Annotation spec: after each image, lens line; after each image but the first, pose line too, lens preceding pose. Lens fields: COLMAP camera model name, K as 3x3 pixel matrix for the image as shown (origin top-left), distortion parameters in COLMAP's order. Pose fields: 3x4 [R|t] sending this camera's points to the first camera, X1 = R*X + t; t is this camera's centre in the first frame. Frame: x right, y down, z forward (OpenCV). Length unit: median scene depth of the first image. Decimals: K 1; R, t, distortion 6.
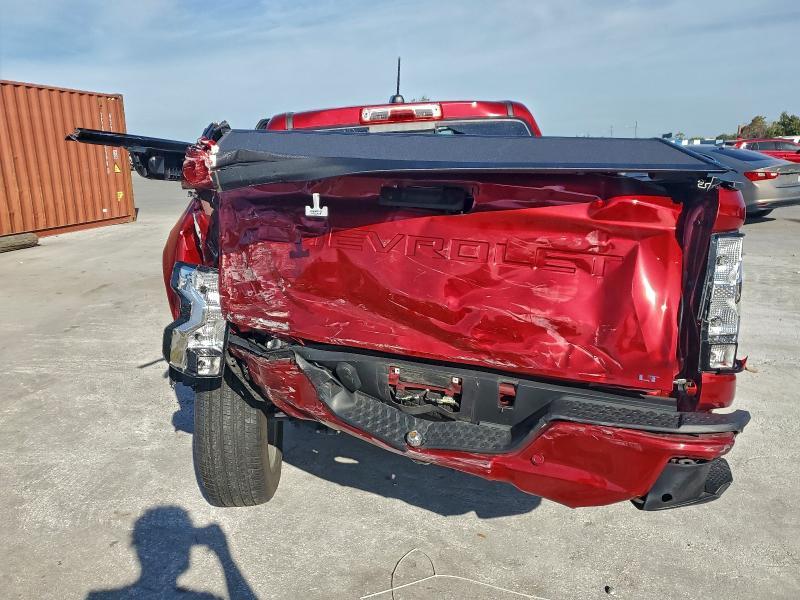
lens RADIAL K [[673.3, 0, 400.0], [0, 673.3, 300.0], [0, 0, 1]] dist [0.006143, 0.008703]
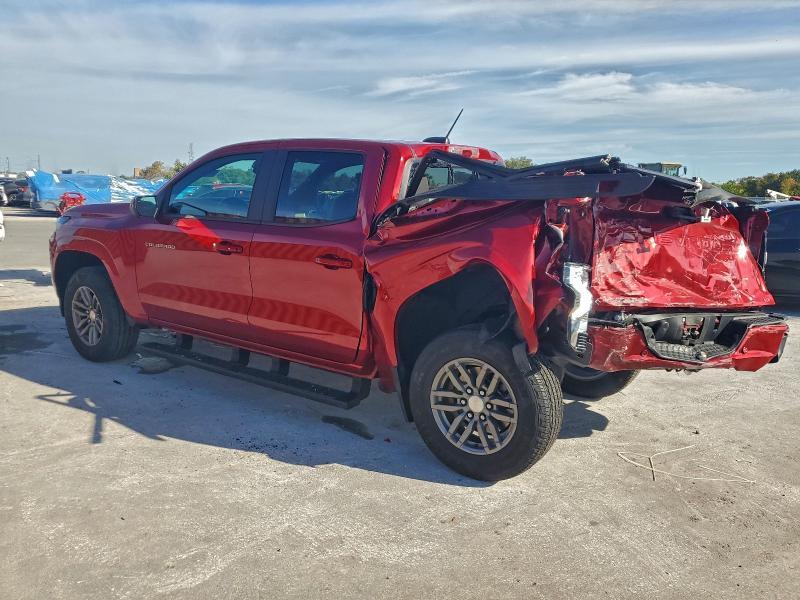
lens RADIAL K [[673.3, 0, 400.0], [0, 673.3, 300.0], [0, 0, 1]] dist [0.006143, 0.008703]
pose [[0.591456, -0.085413, 0.801801, -1.614312], [0.132301, 0.991177, 0.007994, -0.041454], [-0.795410, 0.101351, 0.597538, 0.537161]]
